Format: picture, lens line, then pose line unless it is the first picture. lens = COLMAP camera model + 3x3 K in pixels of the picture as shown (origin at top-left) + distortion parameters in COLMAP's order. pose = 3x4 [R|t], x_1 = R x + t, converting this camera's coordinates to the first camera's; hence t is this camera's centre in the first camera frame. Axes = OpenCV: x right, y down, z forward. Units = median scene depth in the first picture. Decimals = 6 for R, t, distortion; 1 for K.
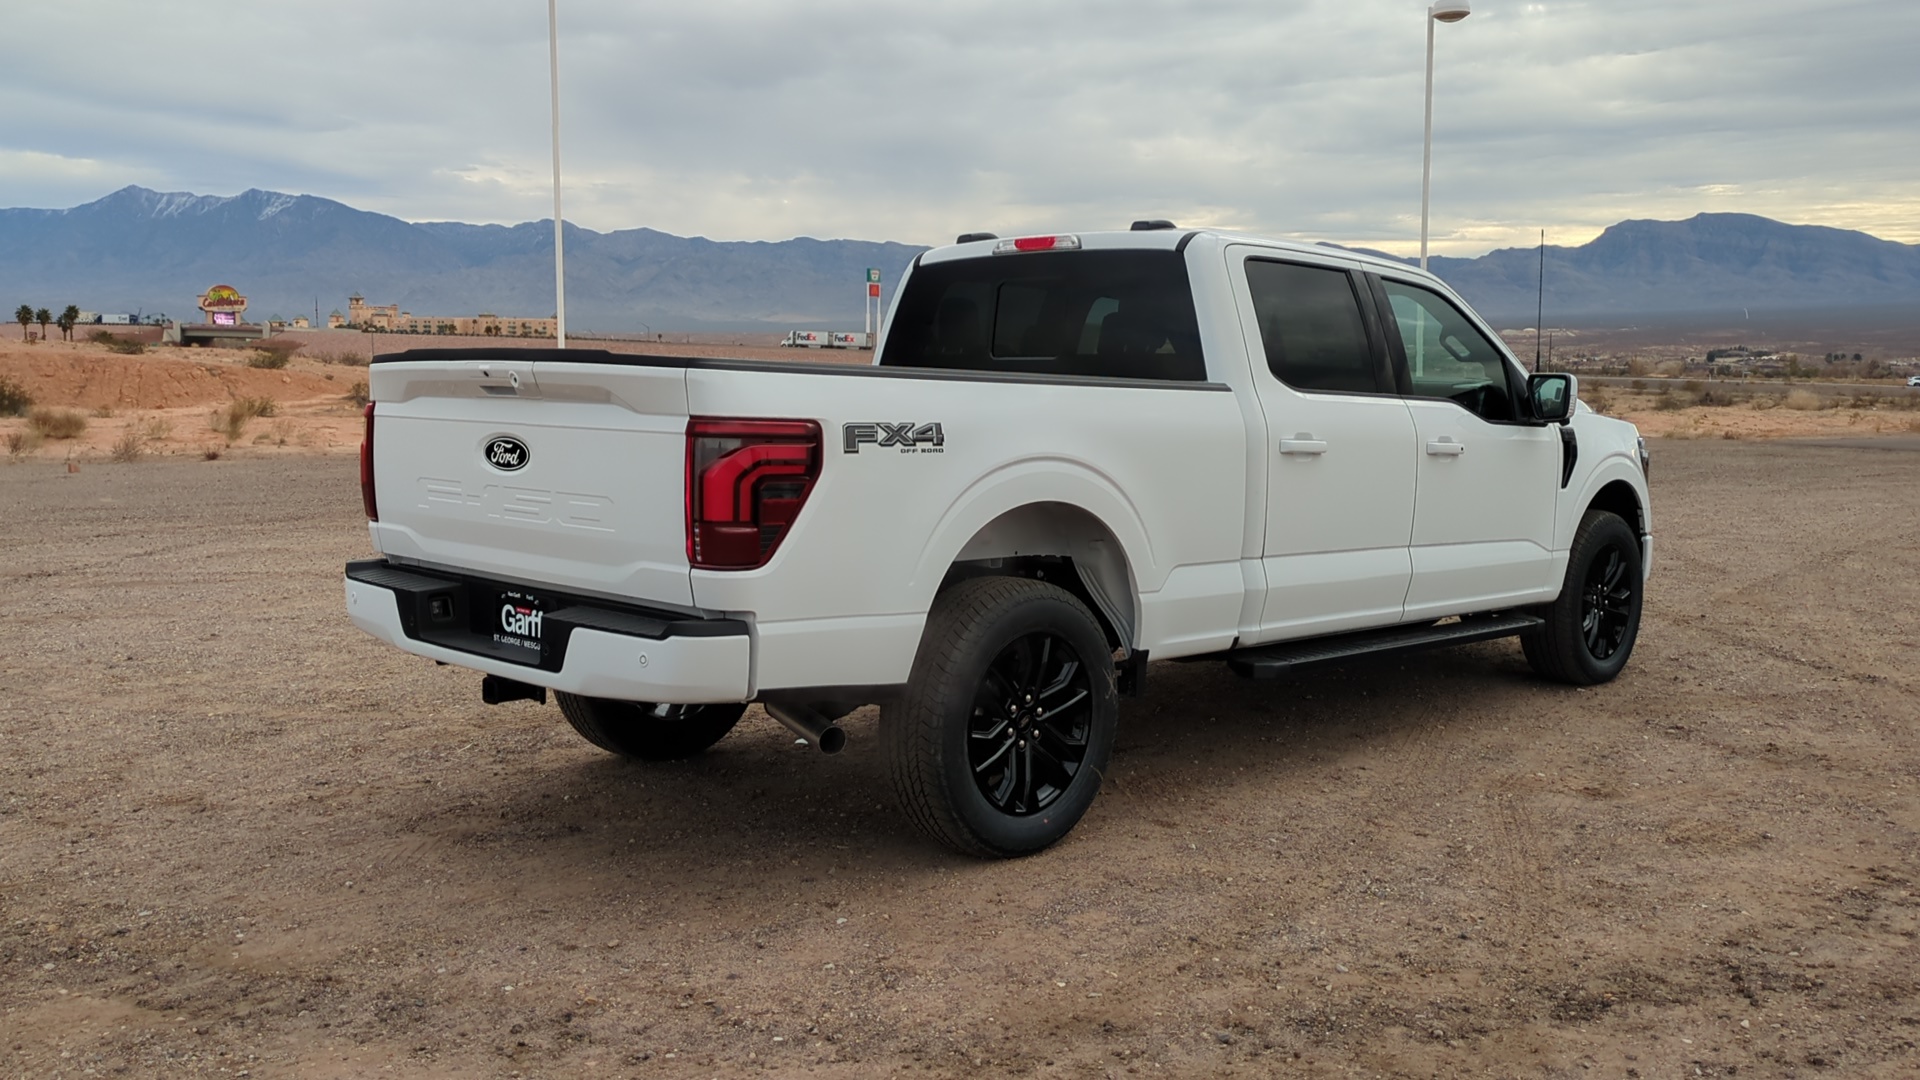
lens RADIAL K [[1637.8, 0, 974.3], [0, 1637.8, 536.9], [0, 0, 1]] dist [0.087866, -0.109954]
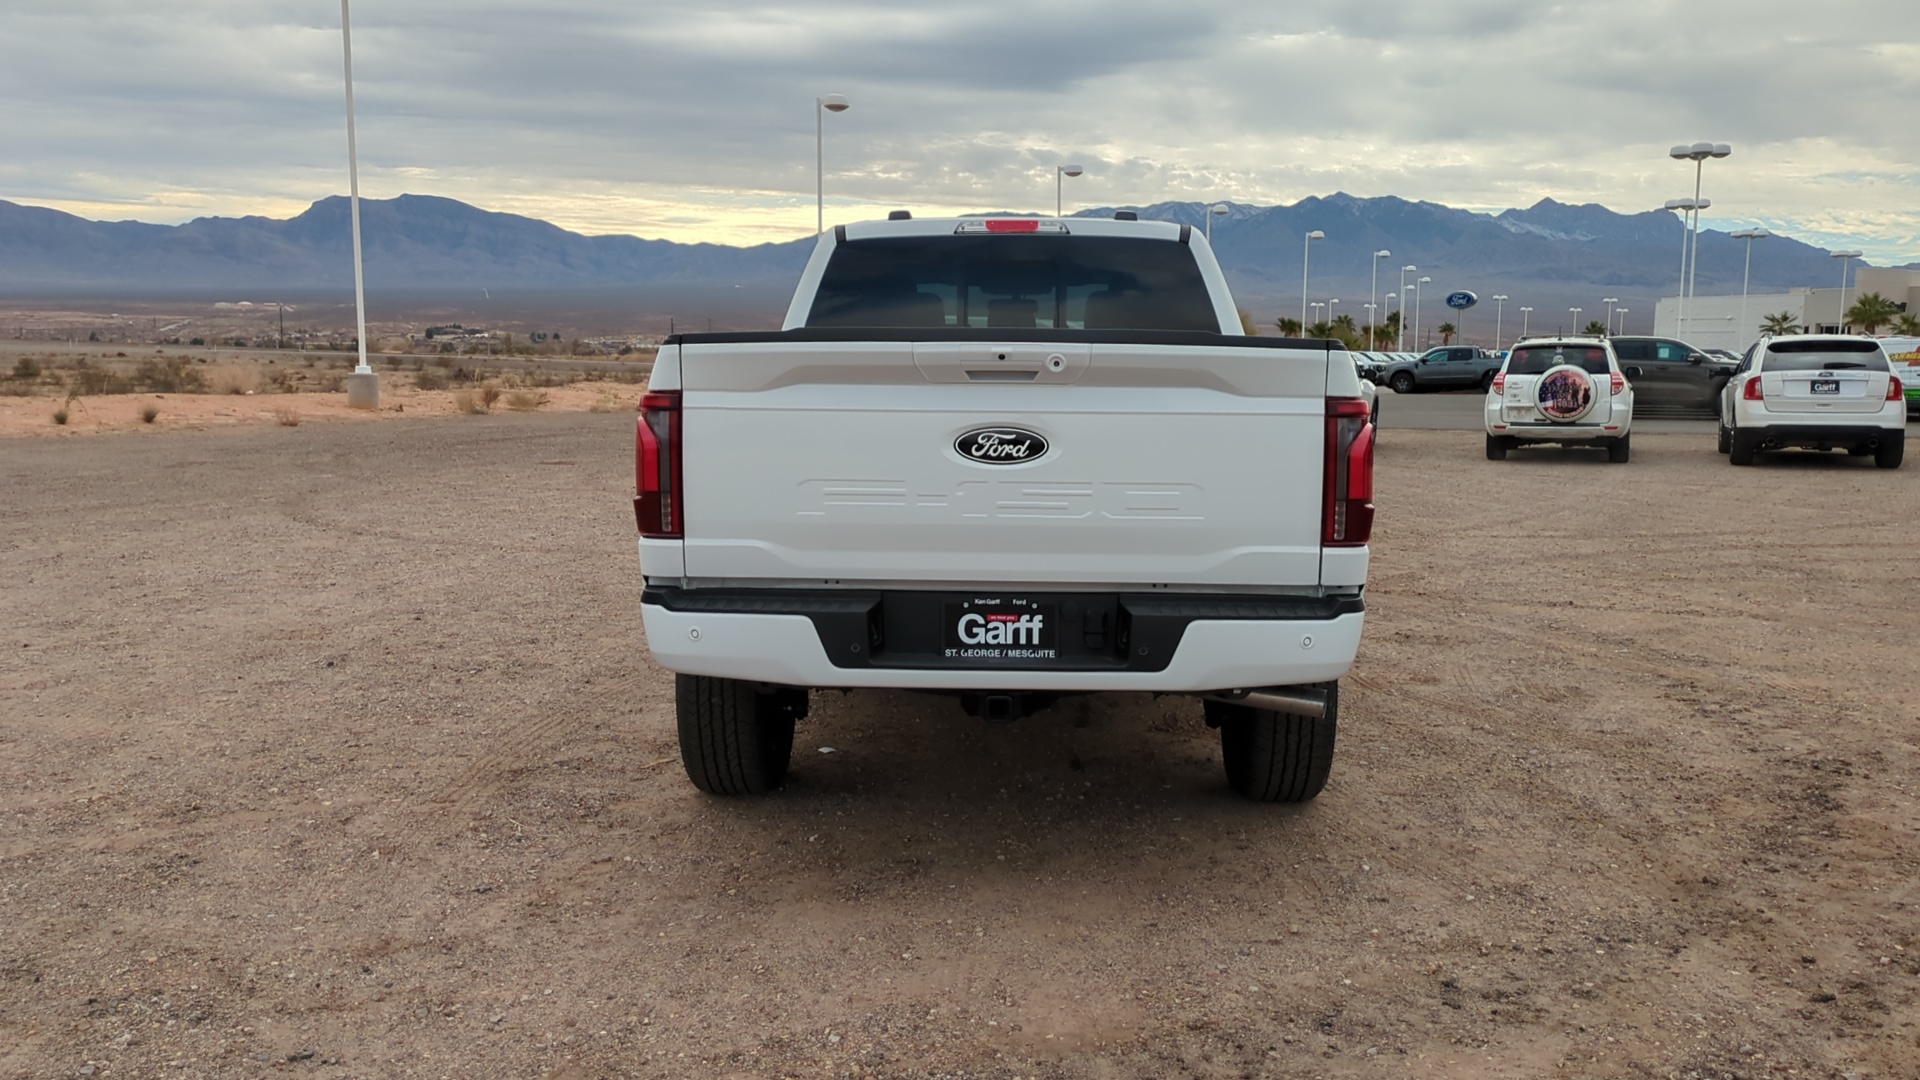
lens RADIAL K [[1637.8, 0, 974.3], [0, 1637.8, 536.9], [0, 0, 1]] dist [0.087866, -0.109954]
pose [[0.741292, -0.075103, 0.666968, -0.907770], [0.065326, 0.997075, 0.039669, -0.037536], [-0.667997, 0.014164, 0.744030, 0.346370]]
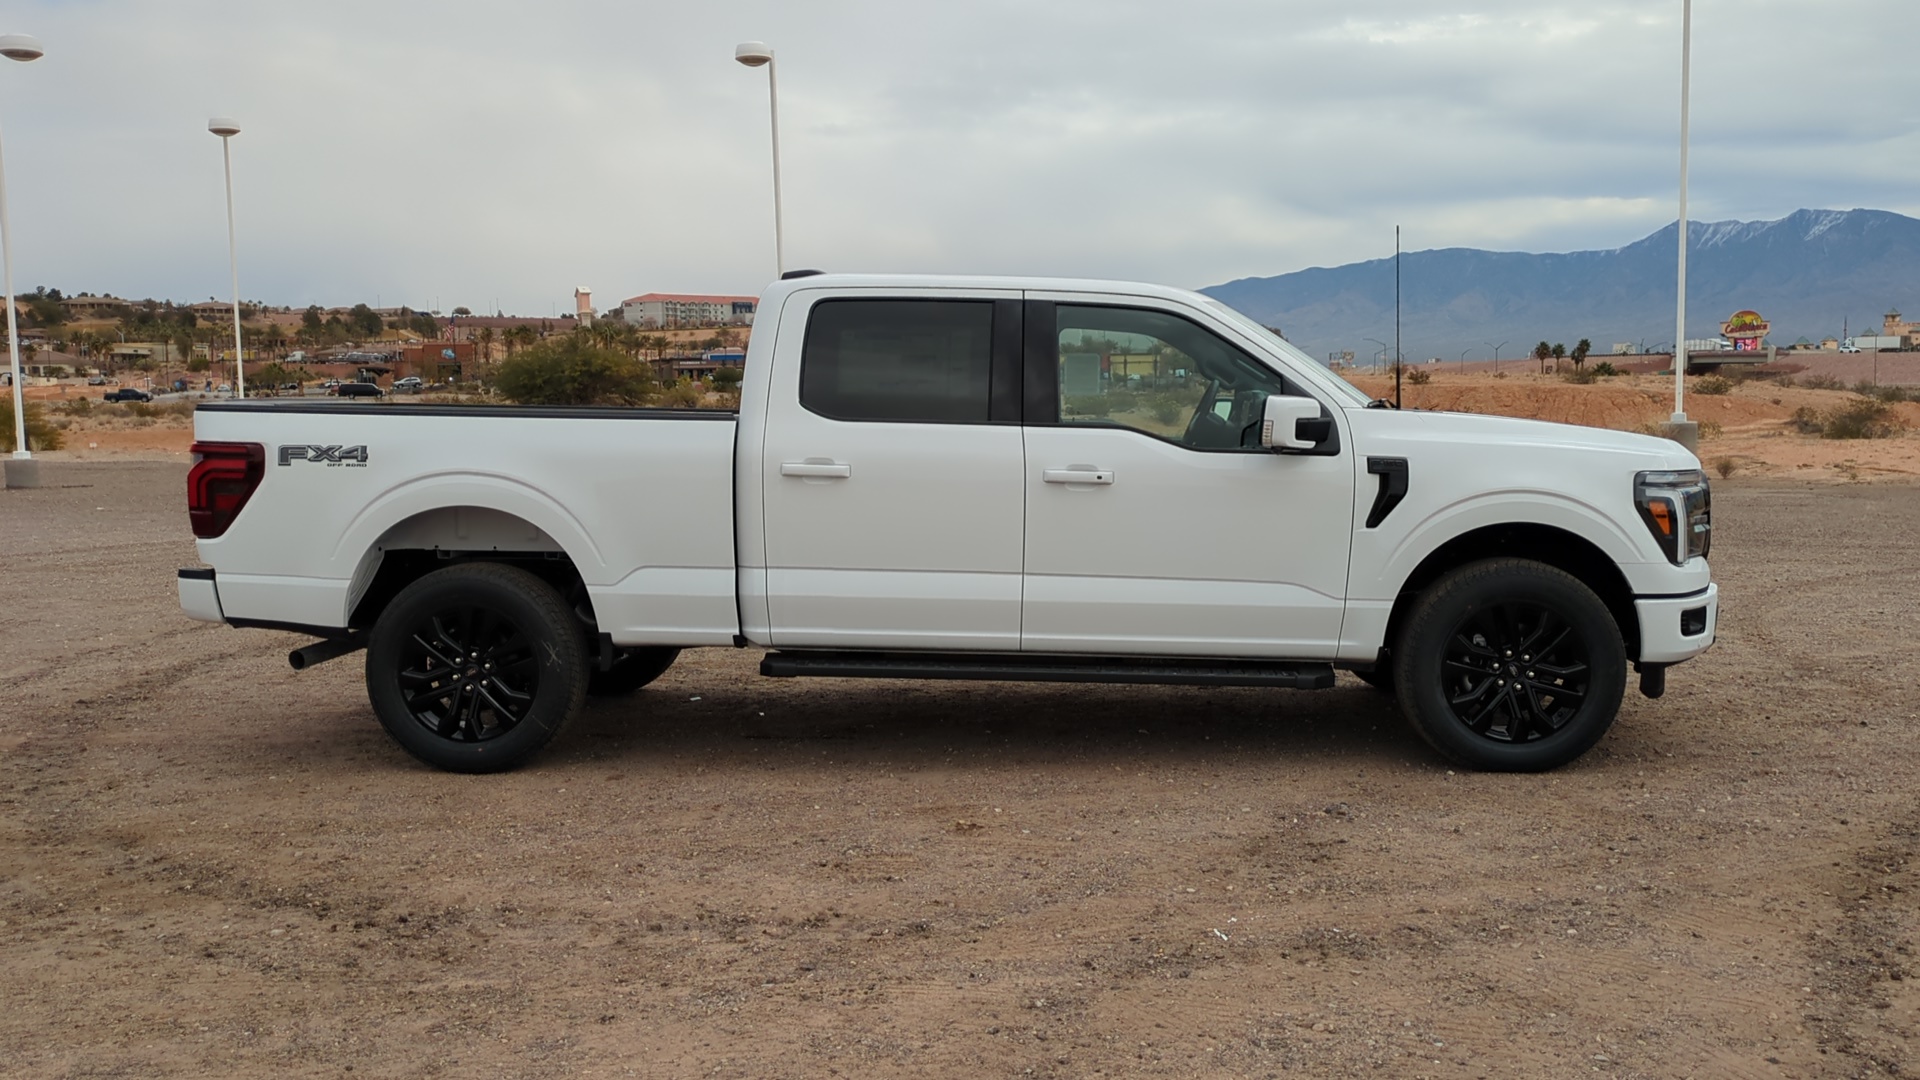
lens RADIAL K [[1637.8, 0, 974.3], [0, 1637.8, 536.9], [0, 0, 1]] dist [0.087866, -0.109954]
pose [[0.656323, 0.044923, -0.753142, 1.374763], [-0.056573, 0.998346, 0.010248, -0.034689], [0.752356, 0.035881, 0.657779, 0.450184]]
